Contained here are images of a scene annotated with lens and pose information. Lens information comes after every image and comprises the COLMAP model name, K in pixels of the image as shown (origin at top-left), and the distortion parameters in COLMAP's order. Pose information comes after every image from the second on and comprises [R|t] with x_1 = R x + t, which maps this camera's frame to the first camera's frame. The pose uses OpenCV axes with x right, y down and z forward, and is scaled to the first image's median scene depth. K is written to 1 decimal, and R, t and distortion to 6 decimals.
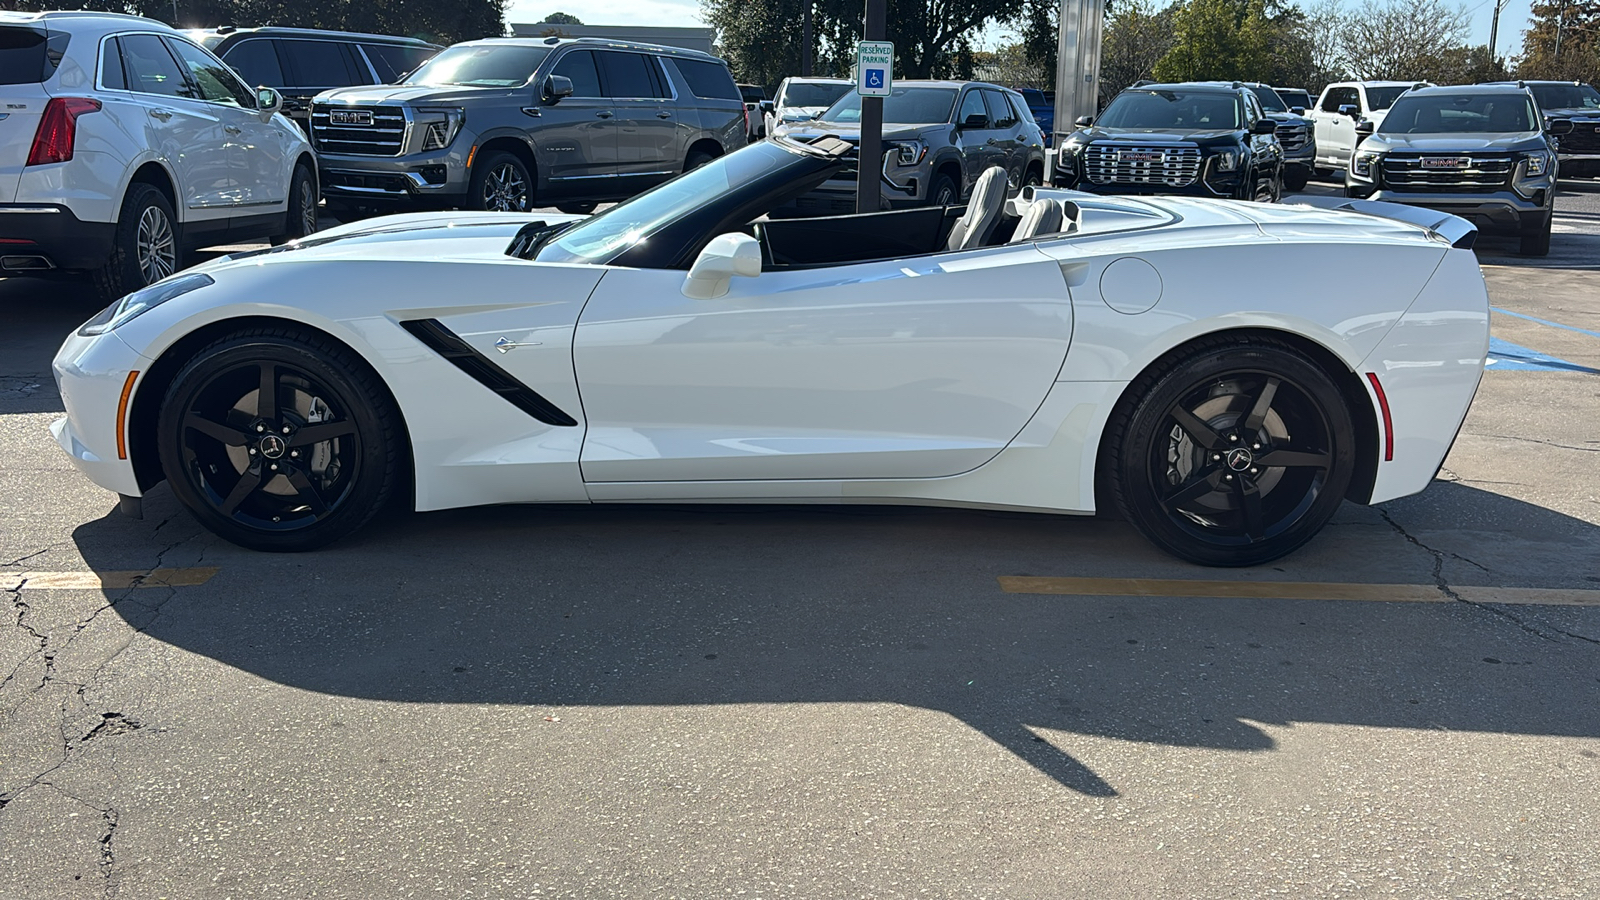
lens RADIAL K [[1374.6, 0, 797.1], [0, 1374.6, 440.0], [0, 0, 1]] dist [0.020064, -0.009511]
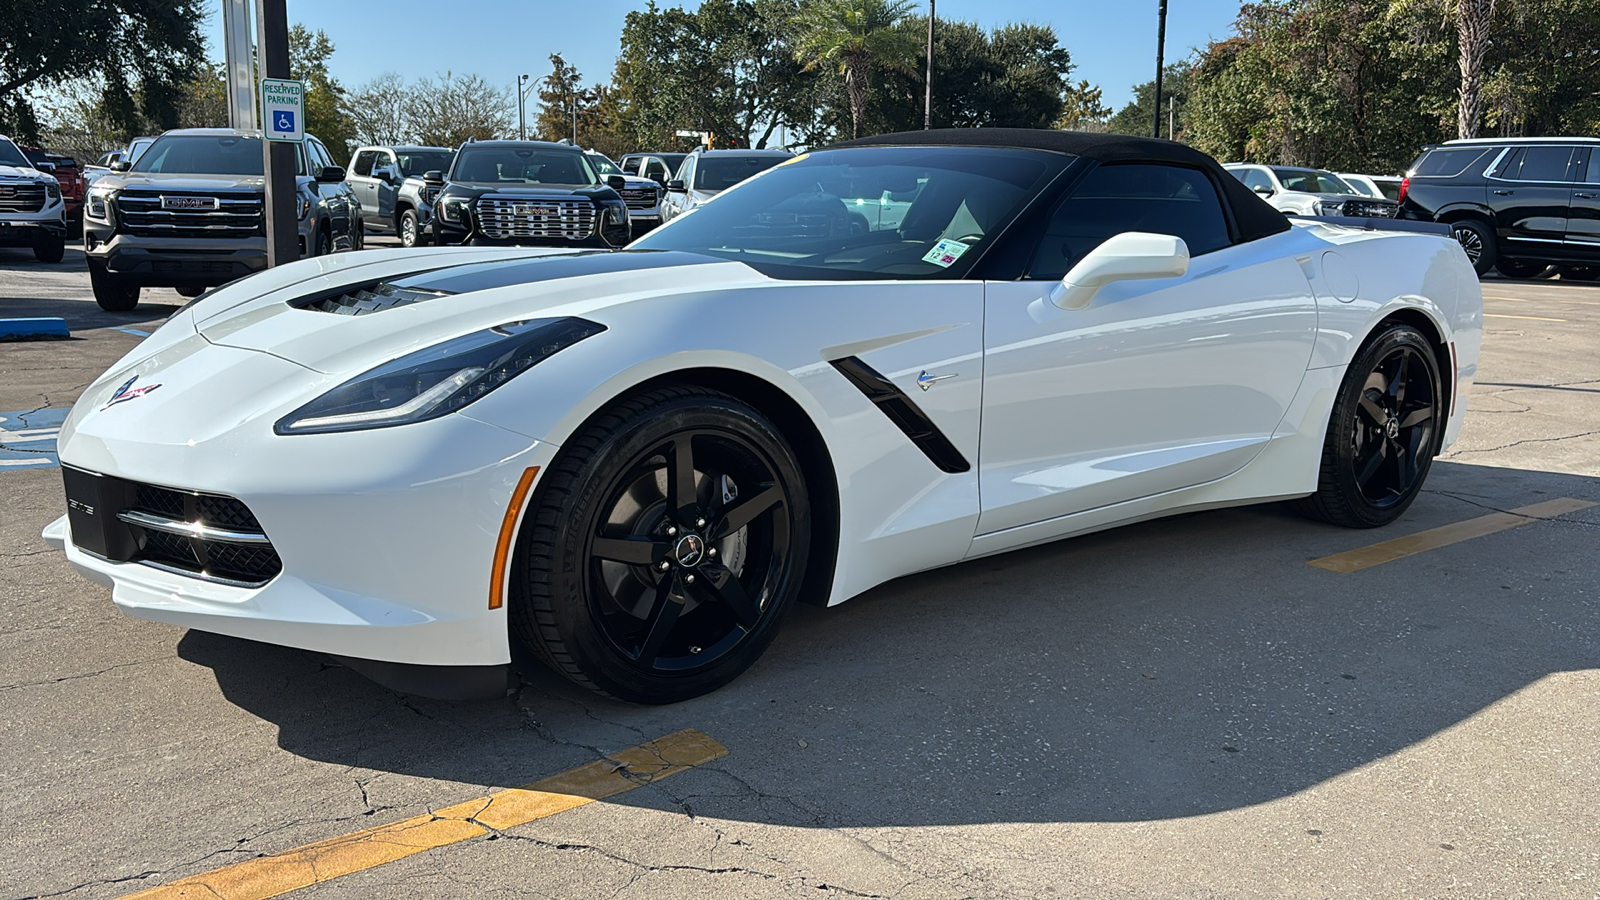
lens RADIAL K [[1374.6, 0, 797.3], [0, 1374.6, 445.9], [0, 0, 1]] dist [0.020064, -0.009511]
pose [[0.786652, -0.112386, 0.607081, -0.359765], [0.140704, 0.990051, 0.000959, -0.019654], [-0.601149, 0.084664, 0.794639, 0.184690]]
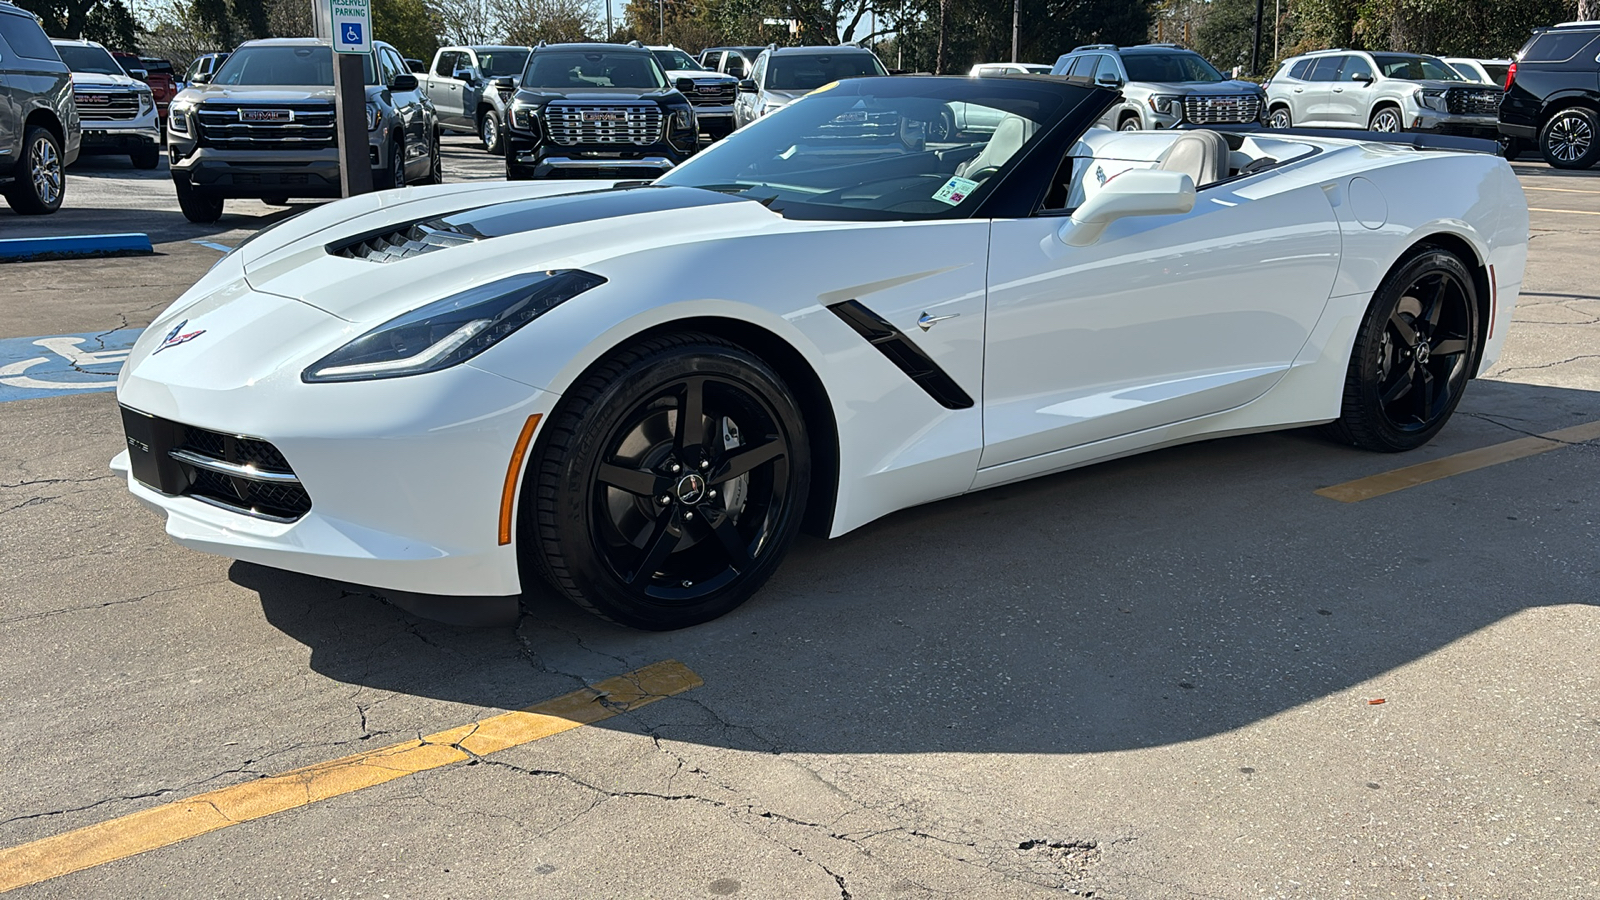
lens RADIAL K [[1374.6, 0, 790.7], [0, 1374.6, 459.1], [0, 0, 1]] dist [0.020064, -0.009511]
pose [[0.825395, -0.160479, 0.541266, -0.350157], [0.142117, 0.986936, 0.075896, -0.028419], [-0.546375, 0.014279, 0.837419, 0.156698]]
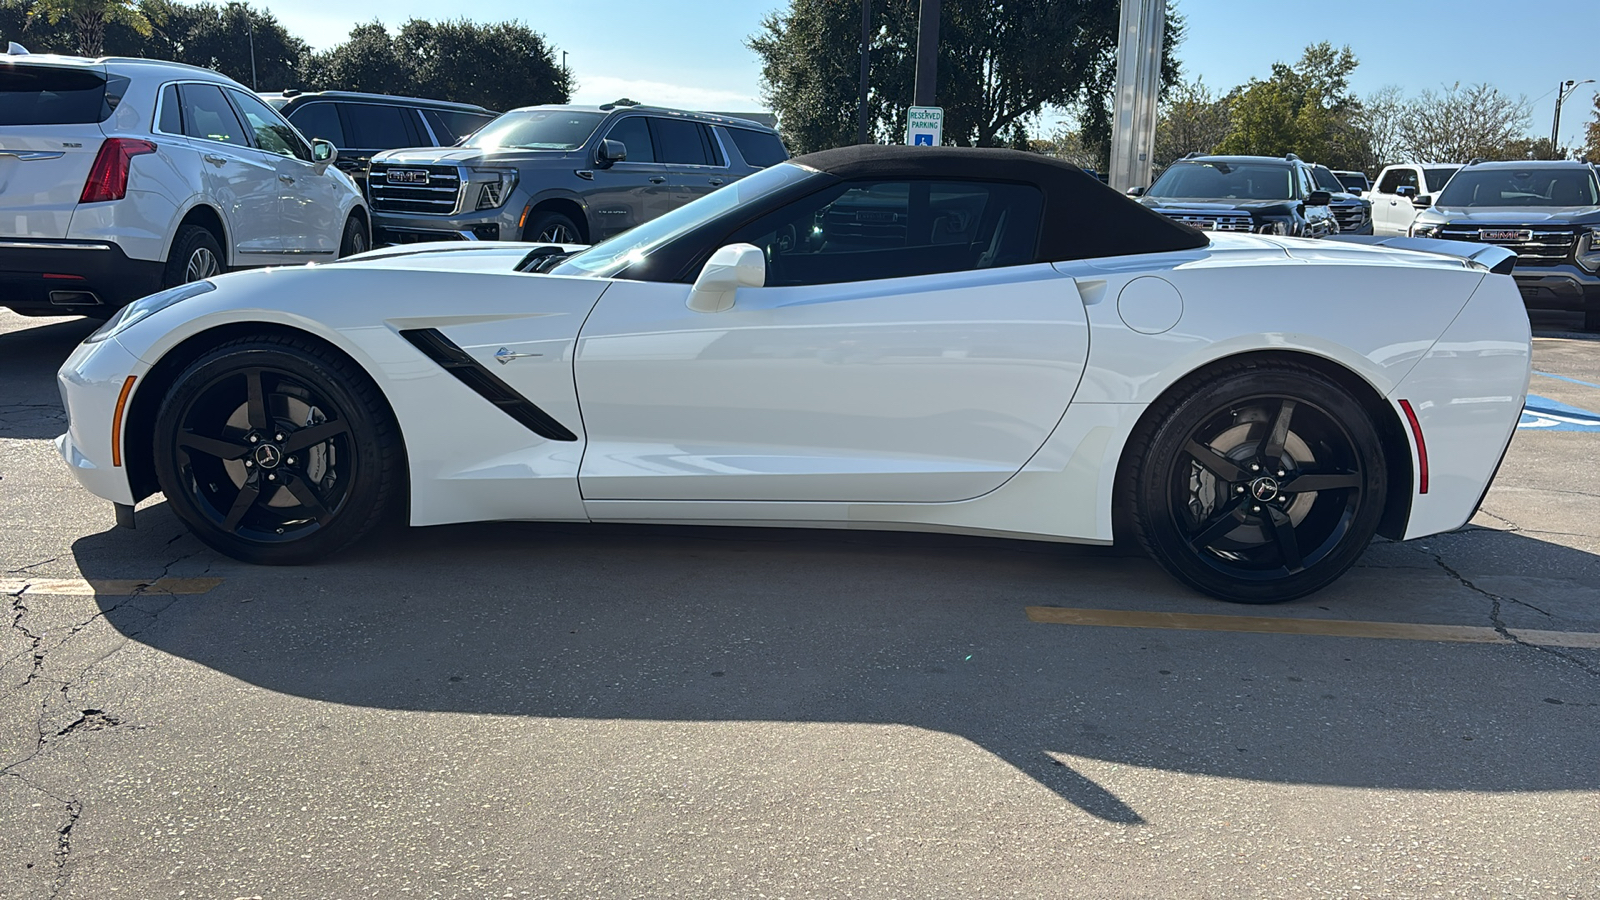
lens RADIAL K [[1374.6, 0, 797.9], [0, 1374.6, 434.1], [0, 0, 1]] dist [0.020064, -0.009511]
pose [[0.999096, 0.019337, -0.037865, 0.010096], [-0.021657, 0.997851, -0.061849, 0.019337], [0.036588, 0.062613, 0.997367, 0.015607]]
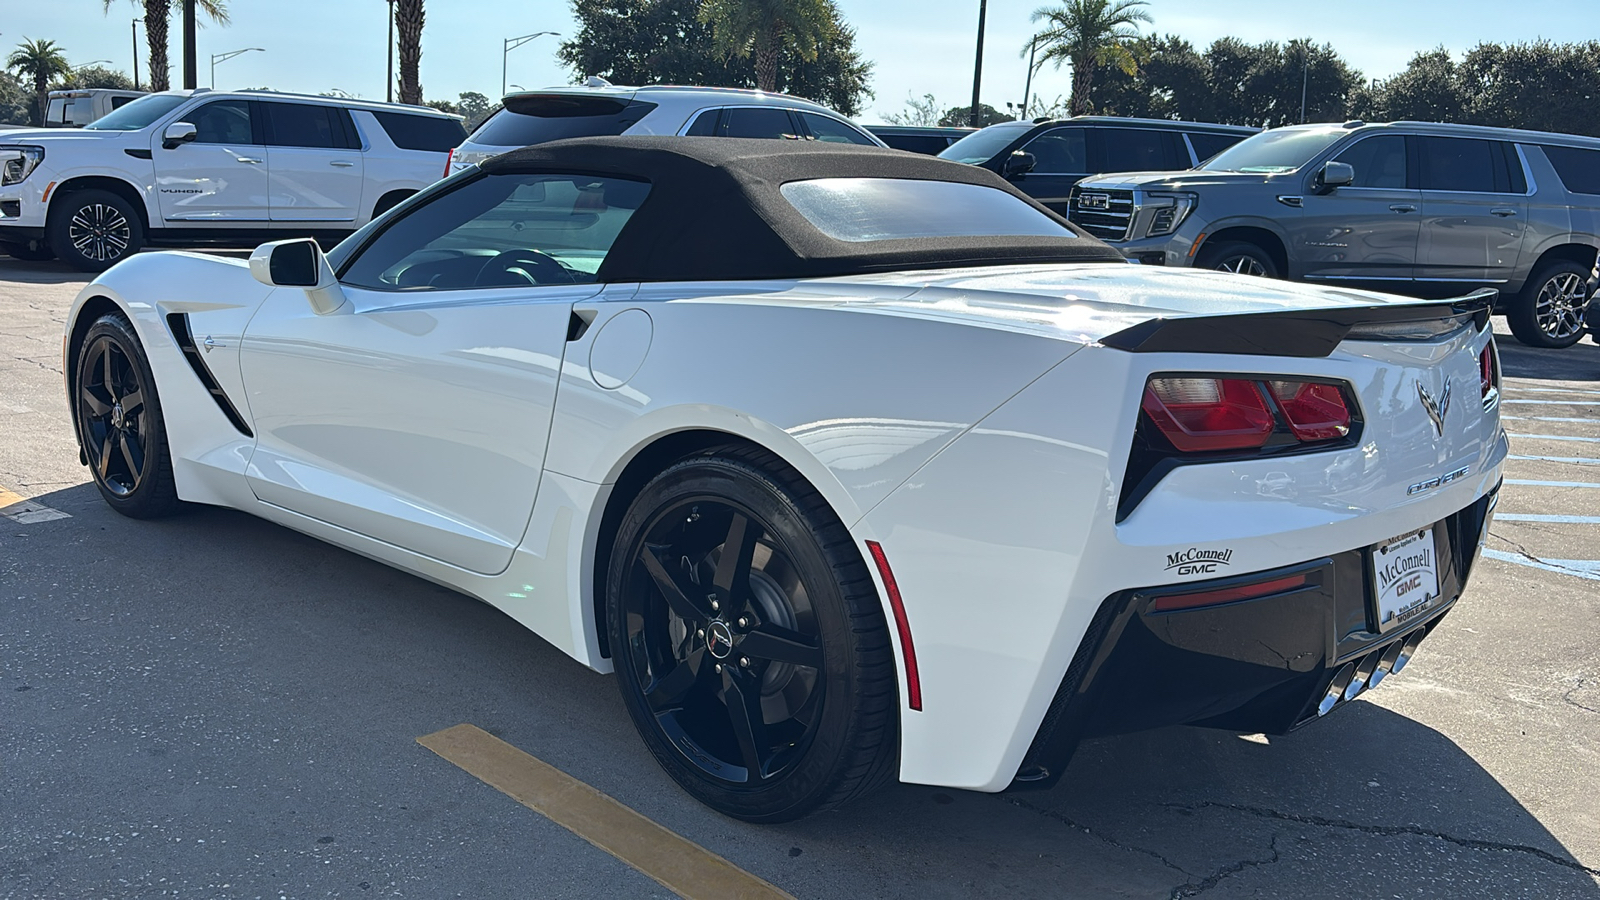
lens RADIAL K [[1374.6, 0, 782.8], [0, 1374.6, 437.0], [0, 0, 1]] dist [0.020064, -0.009511]
pose [[0.714929, 0.141270, -0.684777, 0.350796], [-0.195980, 0.980605, -0.002310, -0.038806], [0.671169, 0.135854, 0.728749, 0.262427]]
